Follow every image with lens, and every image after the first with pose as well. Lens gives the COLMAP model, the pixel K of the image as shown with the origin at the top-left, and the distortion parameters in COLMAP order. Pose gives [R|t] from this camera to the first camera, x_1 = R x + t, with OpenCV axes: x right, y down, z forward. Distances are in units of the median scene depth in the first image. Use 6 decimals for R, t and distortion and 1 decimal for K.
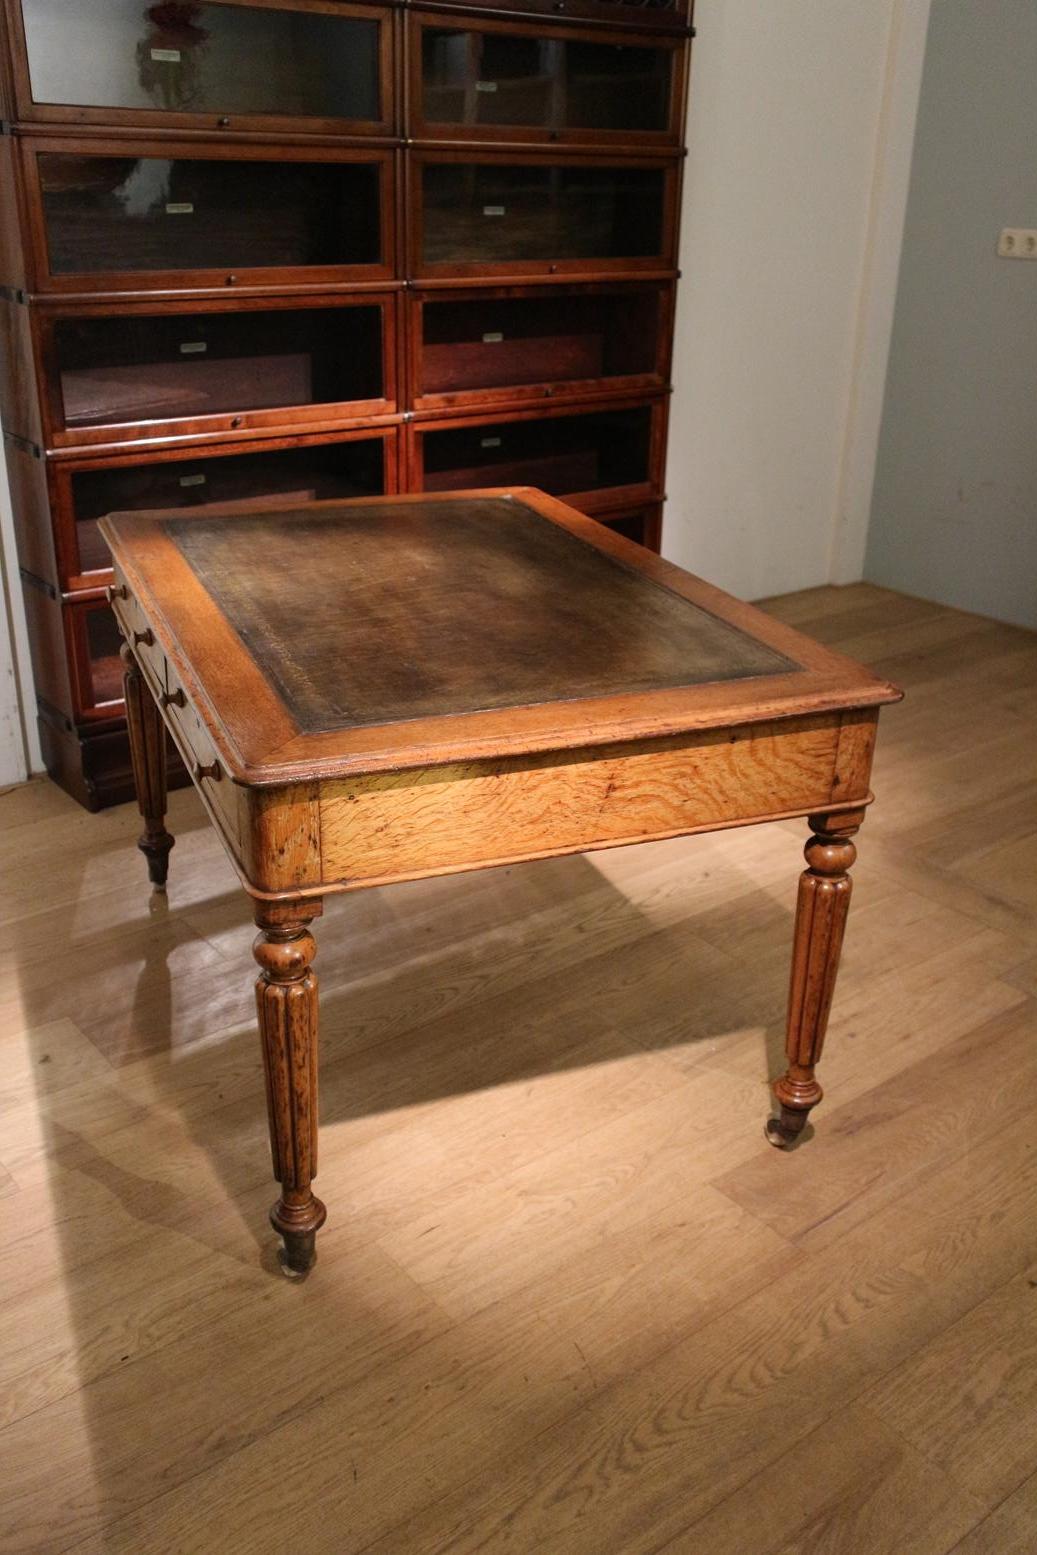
lens RADIAL K [[1403.3, 0, 518.8], [0, 1403.3, 785.6], [0, 0, 1]] dist [-0.040469, 0.076069]
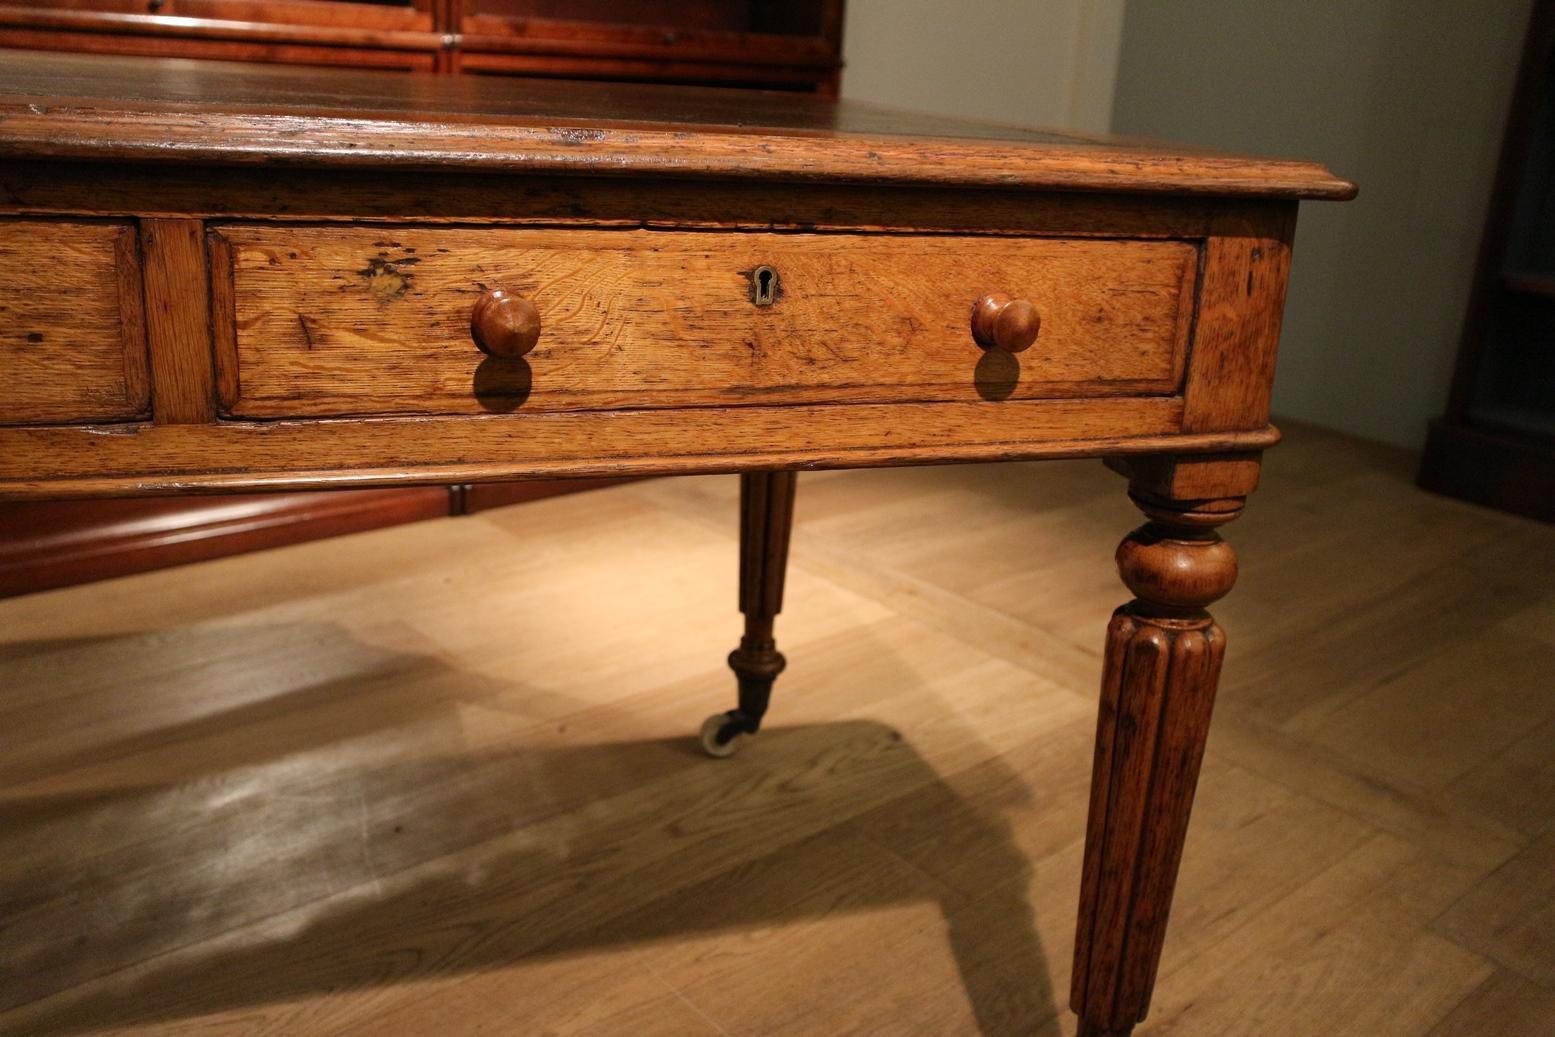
lens RADIAL K [[1403.3, 0, 773.4], [0, 1403.3, 504.7], [0, 0, 1]] dist [-0.040469, 0.076069]
pose [[0.997949, 0.019356, 0.061013, 0.043602], [-0.012702, 0.994112, -0.107613, 0.030653], [-0.062736, 0.106618, 0.992319, 0.403189]]
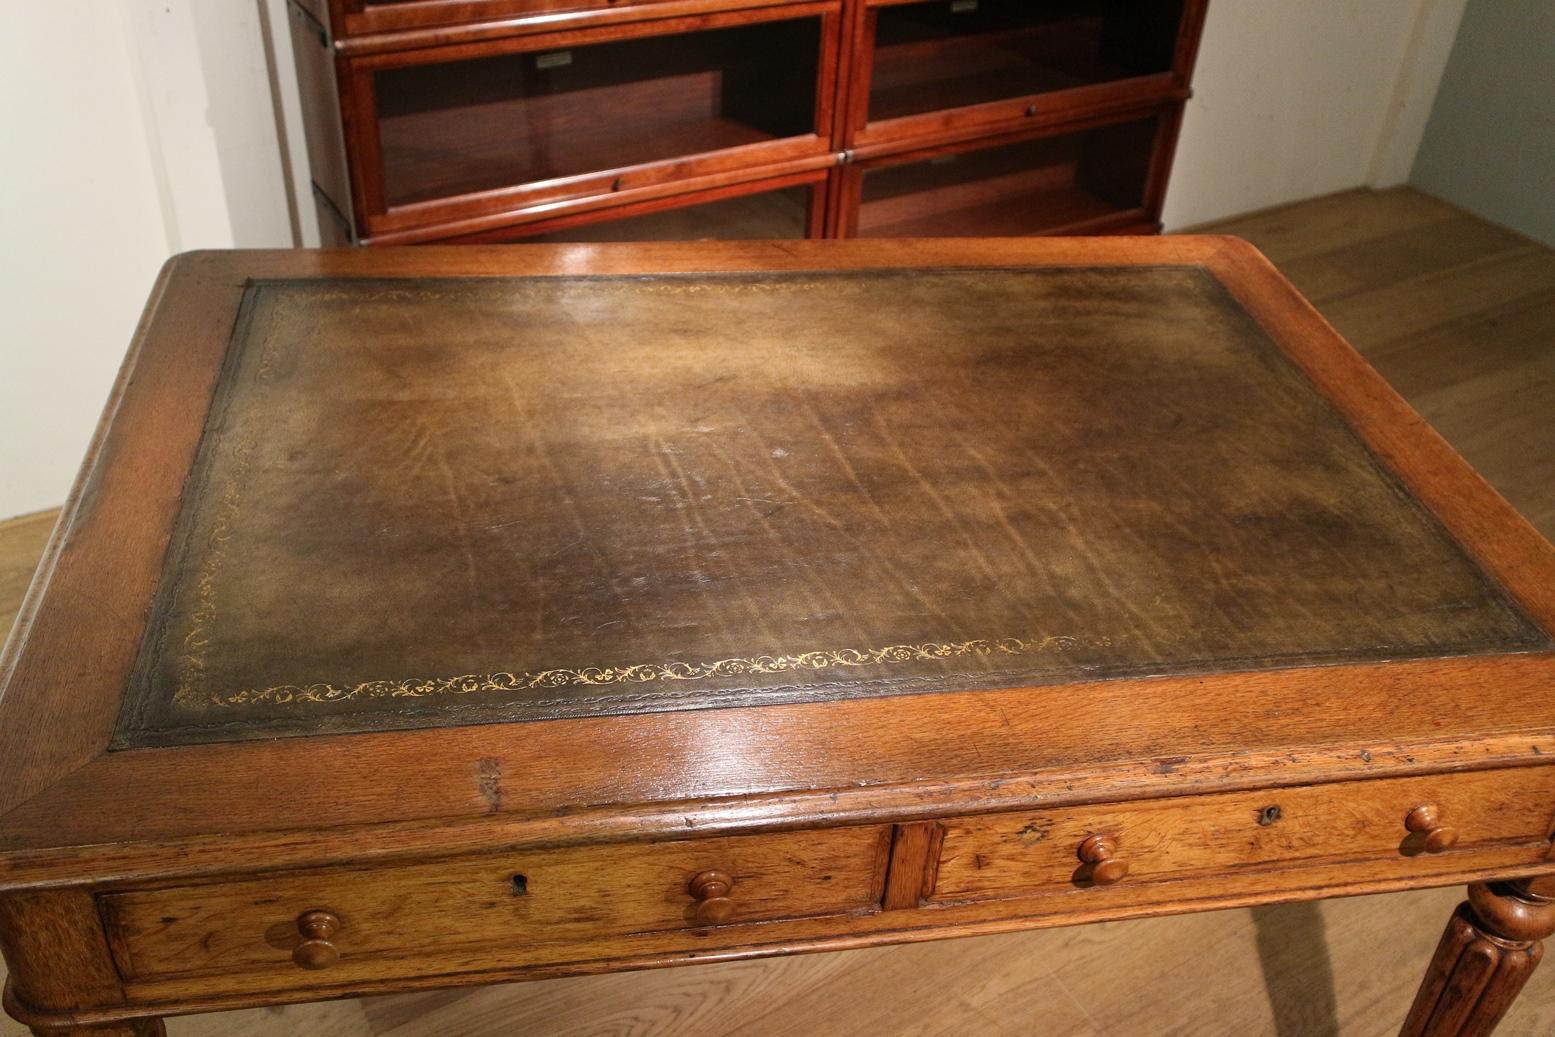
lens RADIAL K [[1403.3, 0, 781.1], [0, 1403.3, 517.8], [0, 0, 1]] dist [-0.040469, 0.076069]
pose [[0.992433, 0.098677, -0.073068, -0.046986], [-0.082065, 0.975722, 0.203056, -0.165260], [0.091330, -0.195523, 0.976437, 0.298400]]
